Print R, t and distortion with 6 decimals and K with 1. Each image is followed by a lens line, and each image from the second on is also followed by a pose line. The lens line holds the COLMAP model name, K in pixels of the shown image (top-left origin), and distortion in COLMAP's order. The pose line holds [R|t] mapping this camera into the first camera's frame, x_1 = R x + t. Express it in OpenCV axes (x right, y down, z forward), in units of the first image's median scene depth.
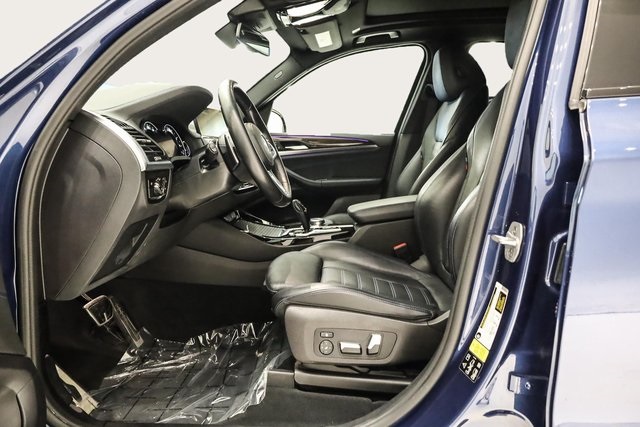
lens RADIAL K [[438.8, 0, 320.0], [0, 438.8, 213.5], [0, 0, 1]] dist [0.000354, -0.002144]
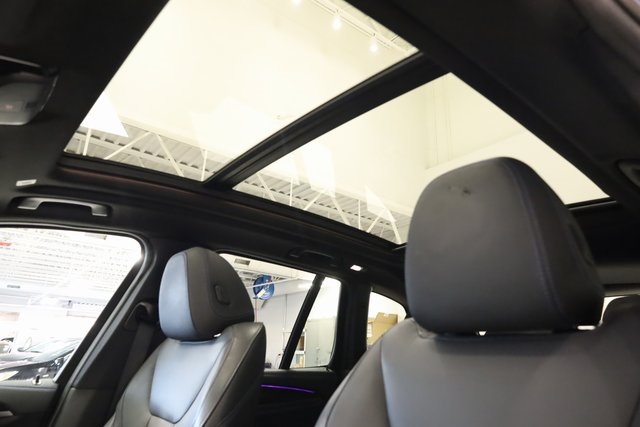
lens RADIAL K [[438.8, 0, 320.0], [0, 438.8, 213.5], [0, 0, 1]] dist [0.000354, -0.002144]
pose [[0.722853, 0.240587, 0.647766, 0.012423], [0.052146, 0.915765, -0.398315, -0.165887], [-0.689031, 0.321702, 0.649418, 0.442047]]
